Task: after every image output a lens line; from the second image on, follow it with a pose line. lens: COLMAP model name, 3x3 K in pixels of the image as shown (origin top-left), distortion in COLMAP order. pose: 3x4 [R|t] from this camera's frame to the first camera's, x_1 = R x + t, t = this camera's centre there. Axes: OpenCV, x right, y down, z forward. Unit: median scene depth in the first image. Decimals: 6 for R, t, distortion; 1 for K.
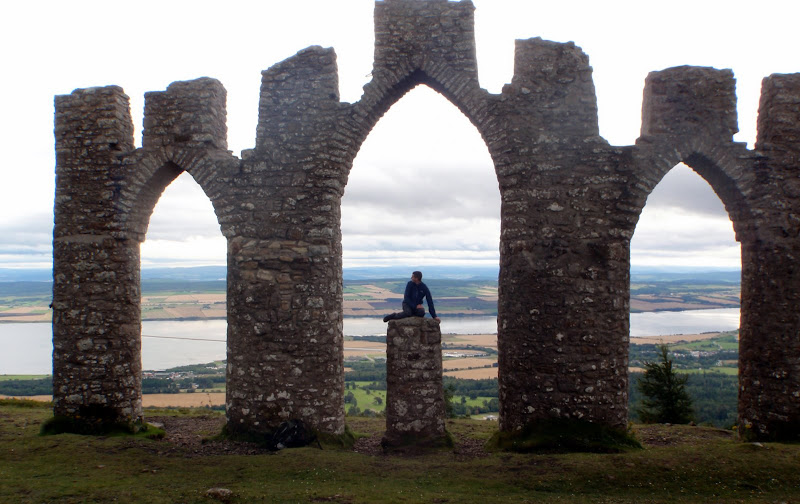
lens RADIAL K [[730.3, 0, 398.3], [0, 730.3, 291.6], [0, 0, 1]] dist [-0.053151, 0.015435]
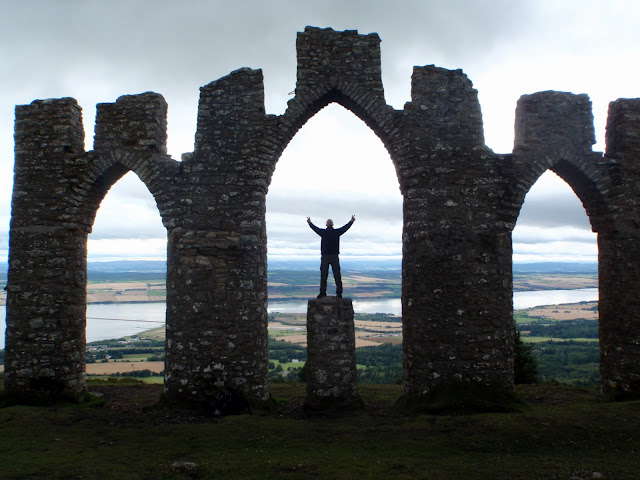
lens RADIAL K [[556.0, 0, 315.2], [0, 556.0, 237.2], [0, 0, 1]] dist [-0.067922, 0.043217]
pose [[0.995969, 0.002825, 0.089657, -0.083661], [0.004277, 0.996872, -0.078922, 0.009837], [-0.089600, 0.078987, 0.992841, 0.115894]]
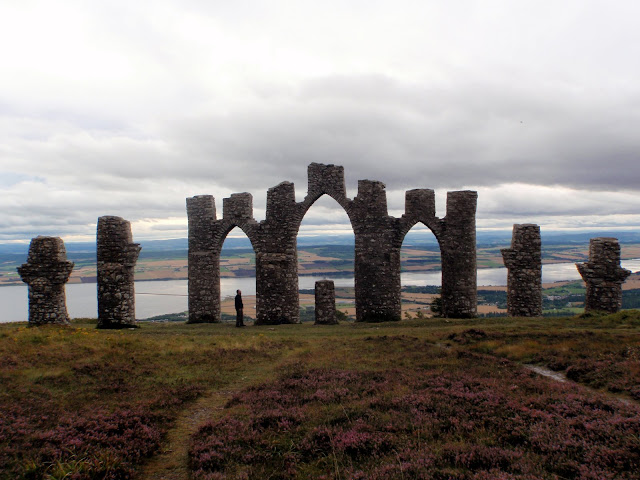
lens RADIAL K [[671.3, 0, 320.2], [0, 671.3, 237.6], [0, 0, 1]] dist [-0.090383, 0.000000]
pose [[0.999745, -0.021697, -0.006301, 0.025305], [0.021584, 0.999614, -0.017482, -0.081689], [0.006678, 0.017341, 0.999827, -1.556613]]
